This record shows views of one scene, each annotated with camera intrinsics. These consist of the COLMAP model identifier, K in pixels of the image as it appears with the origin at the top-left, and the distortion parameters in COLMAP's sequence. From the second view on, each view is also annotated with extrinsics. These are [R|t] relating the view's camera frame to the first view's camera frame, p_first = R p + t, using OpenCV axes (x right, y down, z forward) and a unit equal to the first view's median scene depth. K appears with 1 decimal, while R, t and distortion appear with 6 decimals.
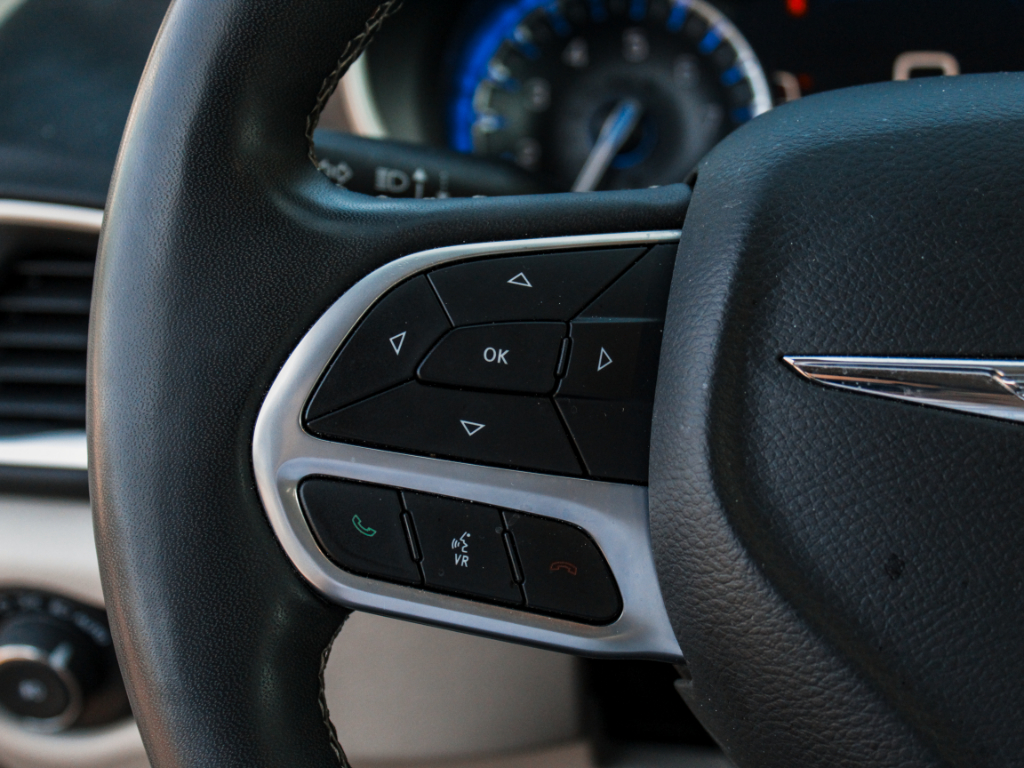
lens RADIAL K [[1819.5, 0, 512.0], [0, 1819.5, 384.0], [0, 0, 1]] dist [-0.017211, 0.027702]
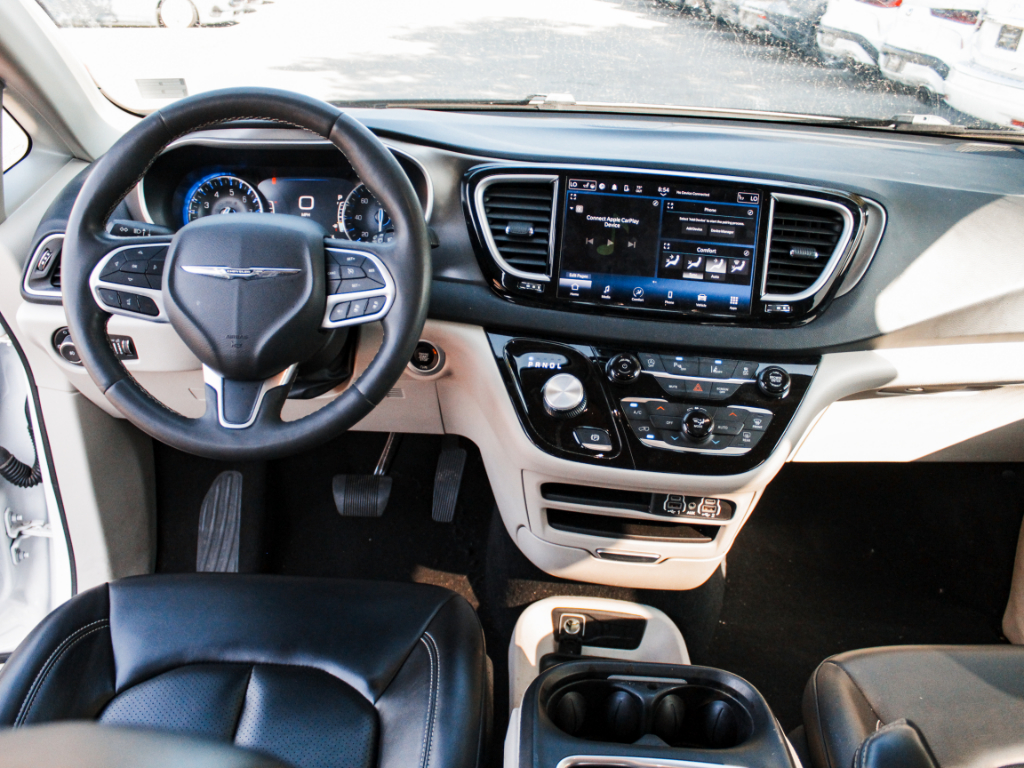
lens RADIAL K [[952.5, 0, 512.0], [0, 952.5, 384.0], [0, 0, 1]] dist [-0.161311, 0.141699]
pose [[0.995376, 0.002975, 0.096013, 0.850603], [-0.009969, 0.997322, 0.072447, 0.123510], [-0.095540, -0.073069, 0.992740, -1.896769]]
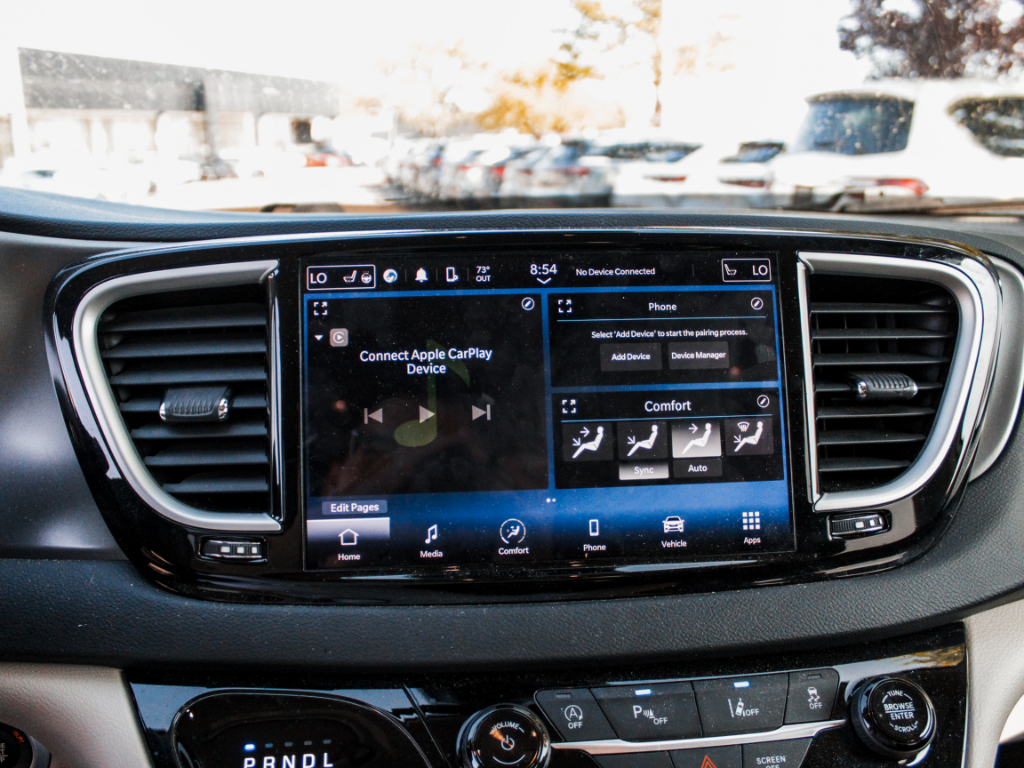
lens RADIAL K [[948.1, 0, 512.0], [0, 948.1, 384.0], [0, 0, 1]] dist [-0.161216, 0.133156]
pose [[0.954843, -0.070284, 0.288678, 1.229348], [0.112121, 0.985017, -0.131037, 0.015388], [-0.275143, 0.157487, 0.948417, 0.022841]]
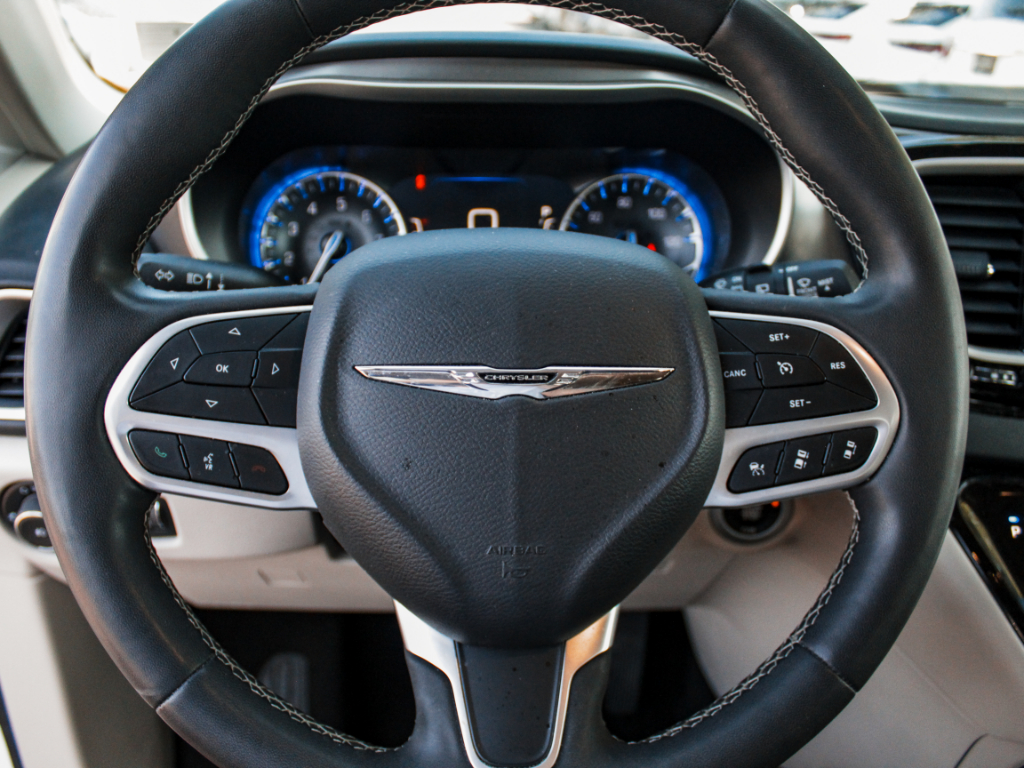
lens RADIAL K [[926.8, 0, 512.0], [0, 926.8, 384.0], [0, 0, 1]] dist [-0.159268, 0.116924]
pose [[0.985406, -0.026558, 0.168134, 0.141728], [0.021876, 0.999321, 0.029642, -0.021525], [-0.168807, -0.025532, 0.985318, -0.085114]]
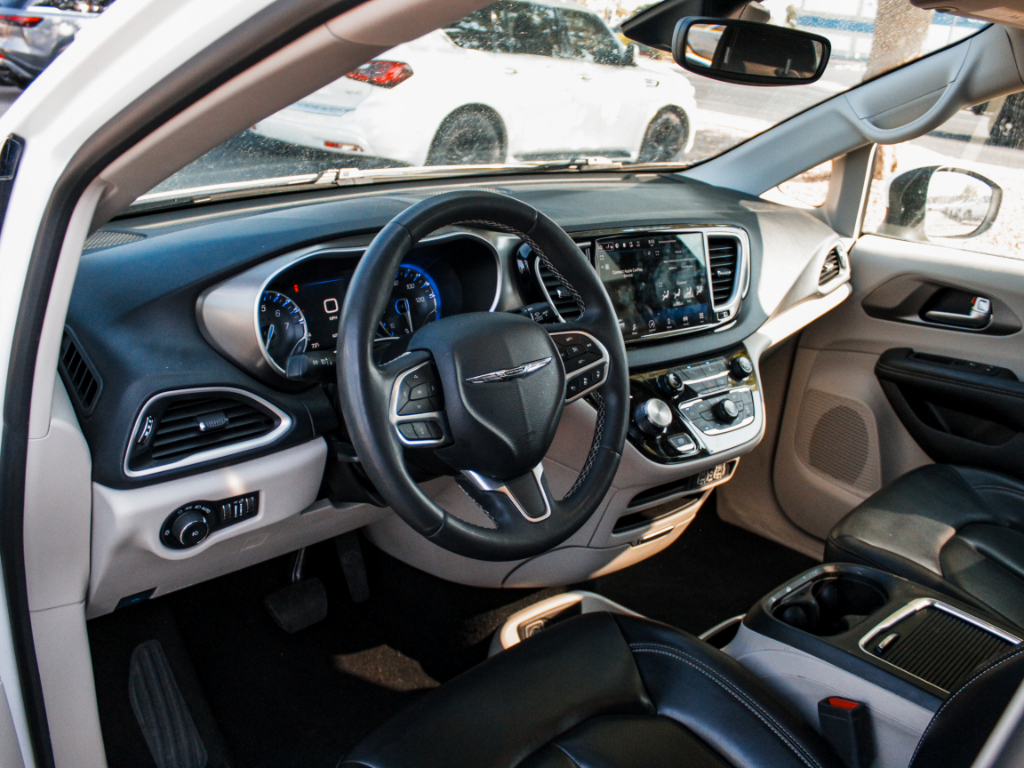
lens RADIAL K [[952.5, 0, 512.0], [0, 952.5, 384.0], [0, 0, 1]] dist [-0.161311, 0.141699]
pose [[0.624942, -0.219124, 0.749288, -1.822356], [0.198773, 0.972829, 0.118711, -0.300213], [-0.754942, 0.074751, 0.651518, -0.917784]]
